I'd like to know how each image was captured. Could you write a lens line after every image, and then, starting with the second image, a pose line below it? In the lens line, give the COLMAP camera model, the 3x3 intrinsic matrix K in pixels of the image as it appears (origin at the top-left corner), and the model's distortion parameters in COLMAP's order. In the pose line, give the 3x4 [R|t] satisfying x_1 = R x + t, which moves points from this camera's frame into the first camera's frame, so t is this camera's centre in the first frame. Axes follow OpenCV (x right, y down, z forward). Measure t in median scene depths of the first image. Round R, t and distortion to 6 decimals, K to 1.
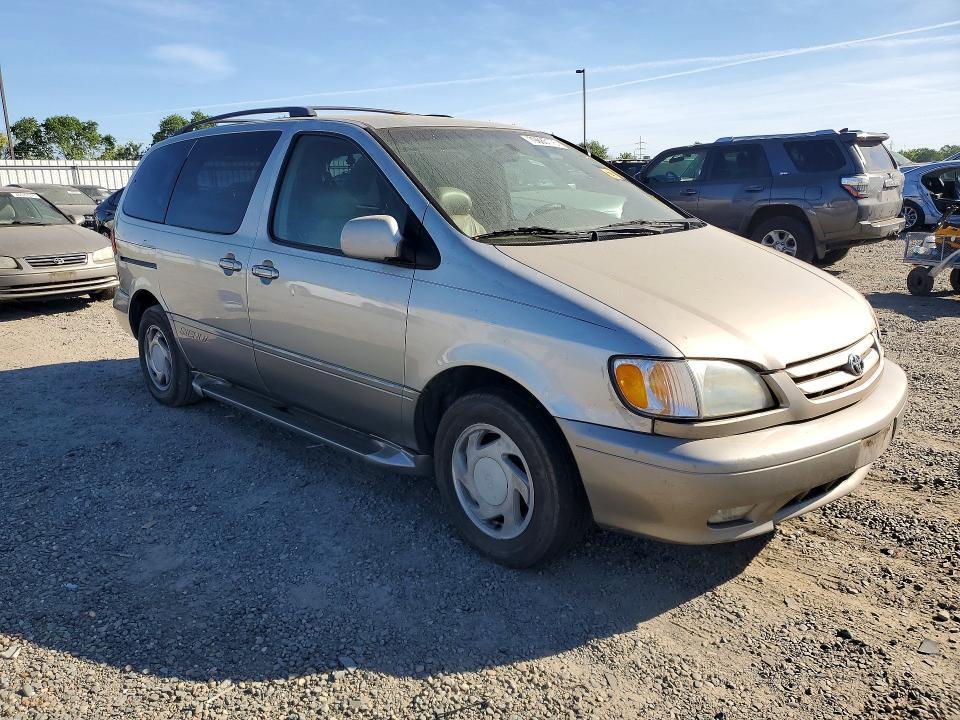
lens RADIAL K [[777.1, 0, 480.0], [0, 777.1, 360.0], [0, 0, 1]] dist [-0.046170, 0.099095]
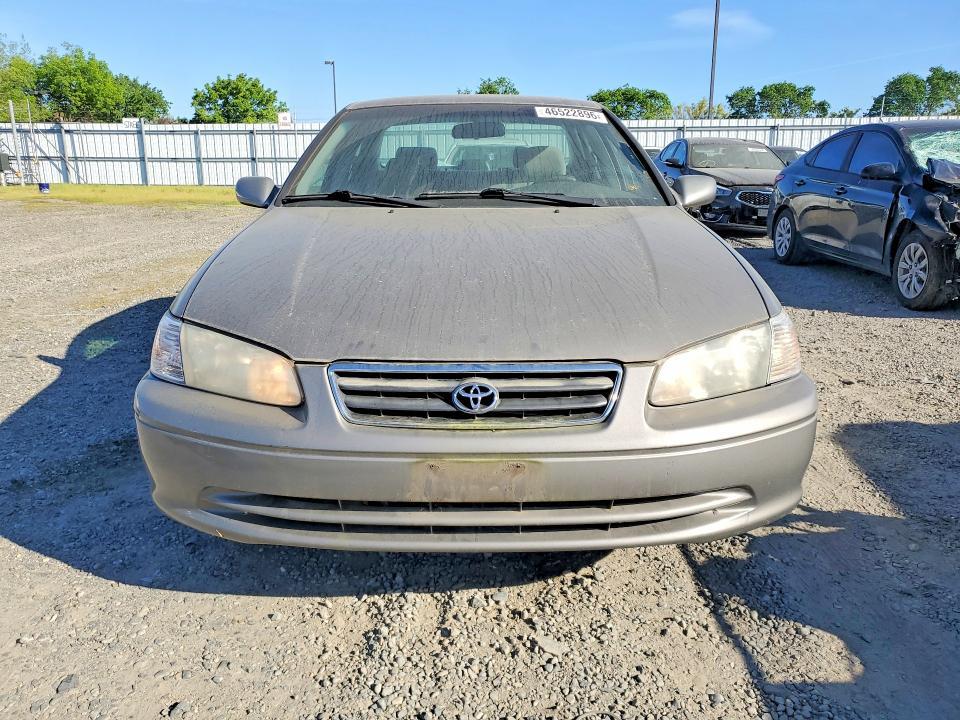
lens RADIAL K [[777.1, 0, 480.0], [0, 777.1, 360.0], [0, 0, 1]] dist [-0.046170, 0.099095]
pose [[0.673707, 0.195809, -0.712585, -0.048582], [-0.174136, 0.979169, 0.104428, -0.018765], [0.718189, 0.053733, 0.693770, 0.103188]]
